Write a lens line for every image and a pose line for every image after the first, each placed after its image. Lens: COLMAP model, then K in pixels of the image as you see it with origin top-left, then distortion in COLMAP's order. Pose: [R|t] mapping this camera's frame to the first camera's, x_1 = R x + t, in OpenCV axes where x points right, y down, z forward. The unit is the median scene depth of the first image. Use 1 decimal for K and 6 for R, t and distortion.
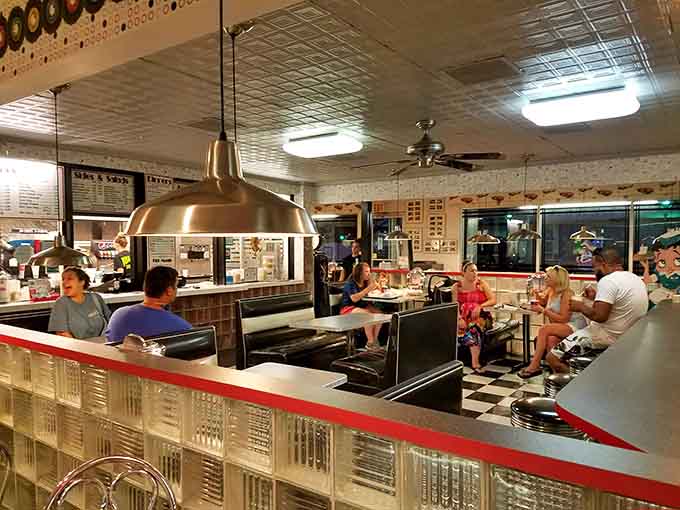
lens RADIAL K [[519.3, 0, 341.8], [0, 519.3, 257.3], [0, 0, 1]] dist [0.054190, 0.000405]
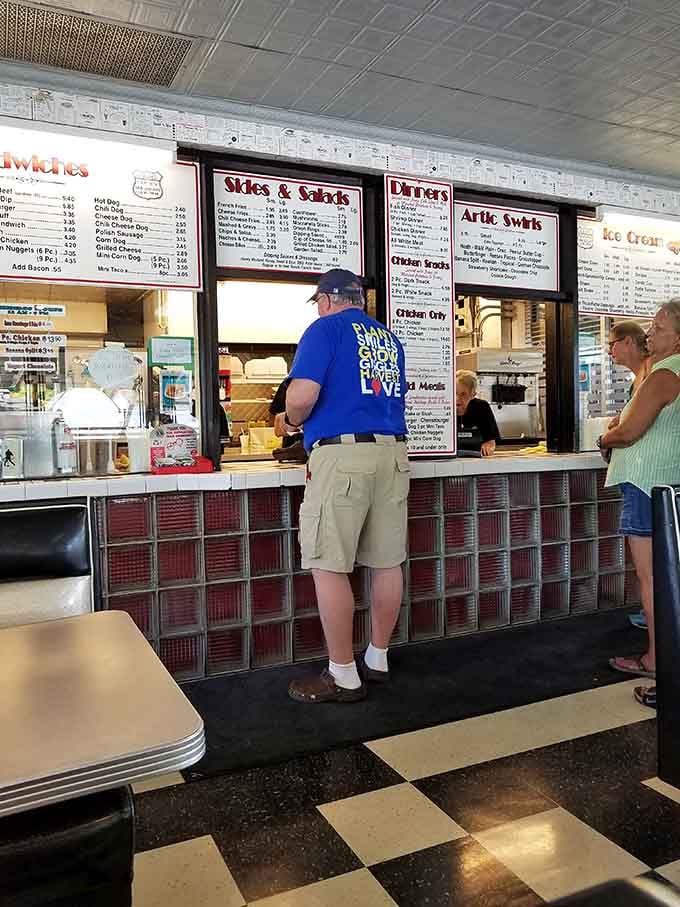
lens RADIAL K [[721.5, 0, 341.0], [0, 721.5, 453.4], [0, 0, 1]] dist [0.006284, 0.000709]
pose [[0.876650, 0.014852, -0.480900, -0.135077], [0.007178, 0.999008, 0.043937, 0.030791], [0.481076, -0.041970, 0.875674, 0.489915]]
